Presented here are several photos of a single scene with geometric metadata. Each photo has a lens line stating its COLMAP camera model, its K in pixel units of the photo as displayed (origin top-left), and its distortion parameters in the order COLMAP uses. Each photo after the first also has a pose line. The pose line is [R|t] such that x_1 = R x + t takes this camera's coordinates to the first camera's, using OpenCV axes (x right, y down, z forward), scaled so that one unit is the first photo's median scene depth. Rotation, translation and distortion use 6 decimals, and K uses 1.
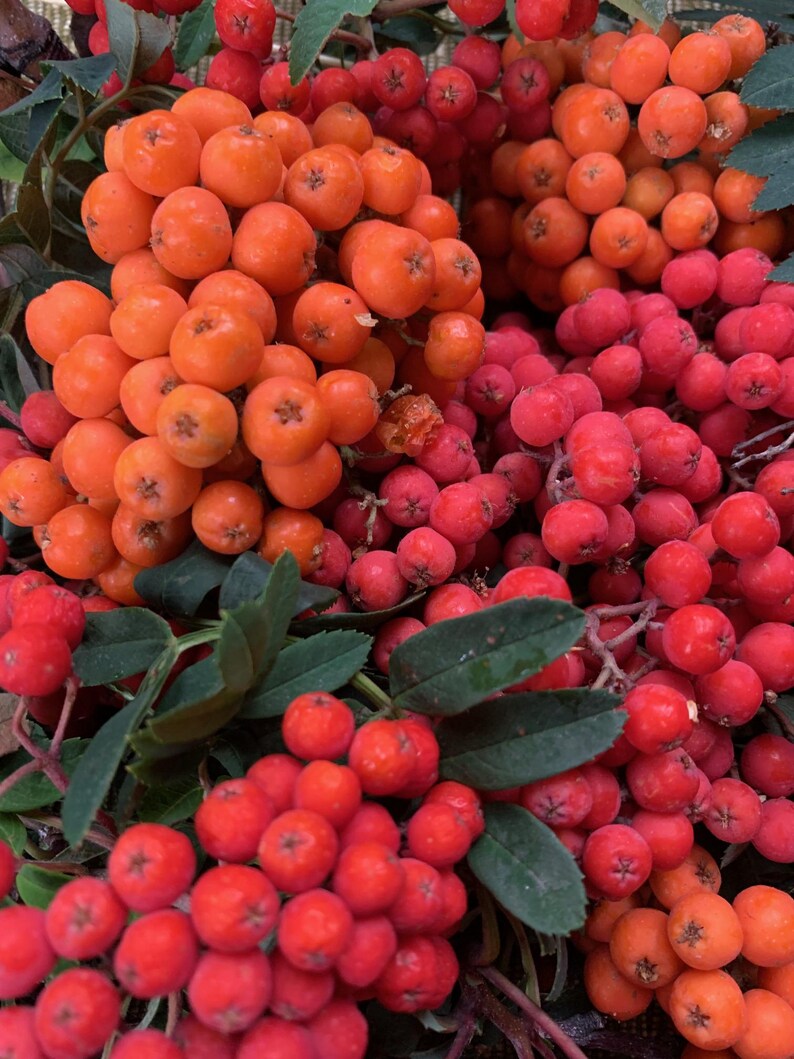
lens RADIAL K [[708.5, 0, 397.0], [0, 708.5, 529.5], [0, 0, 1]] dist [0.003643, 0.000449]
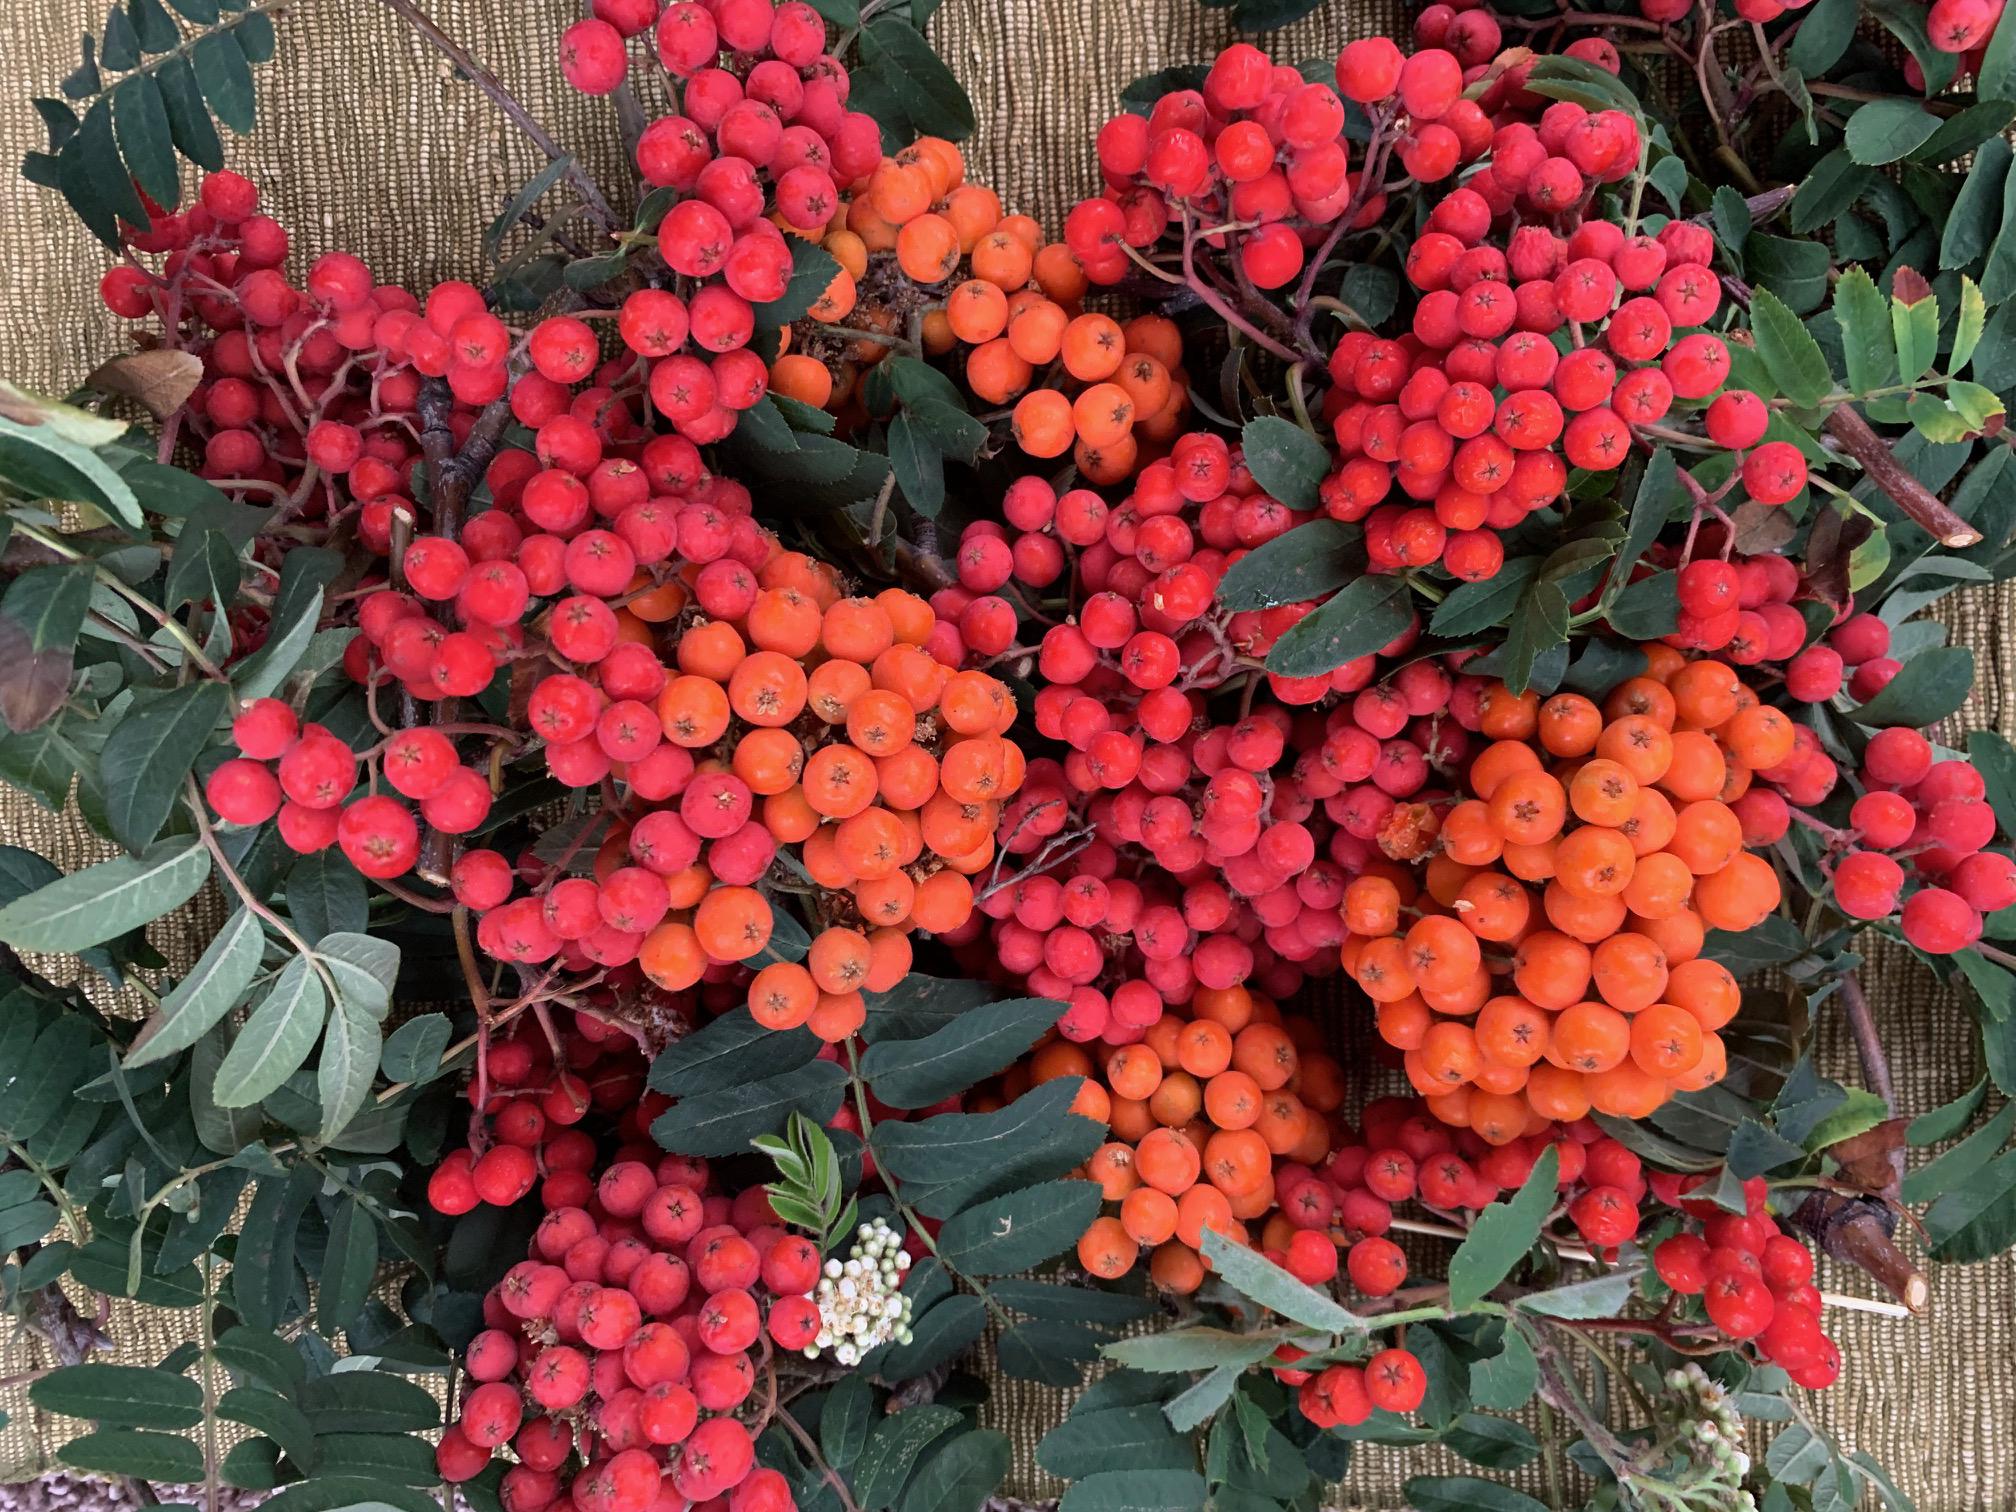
lens RADIAL K [[1546.2, 0, 1008.0], [0, 1546.2, 756.0], [0, 0, 1]] dist [-0.002197, -0.001938]
pose [[-0.988858, 0.080320, 0.125337, 0.349715], [-0.063755, -0.989331, 0.130992, -0.337287], [0.134521, 0.121541, 0.983429, -1.572072]]
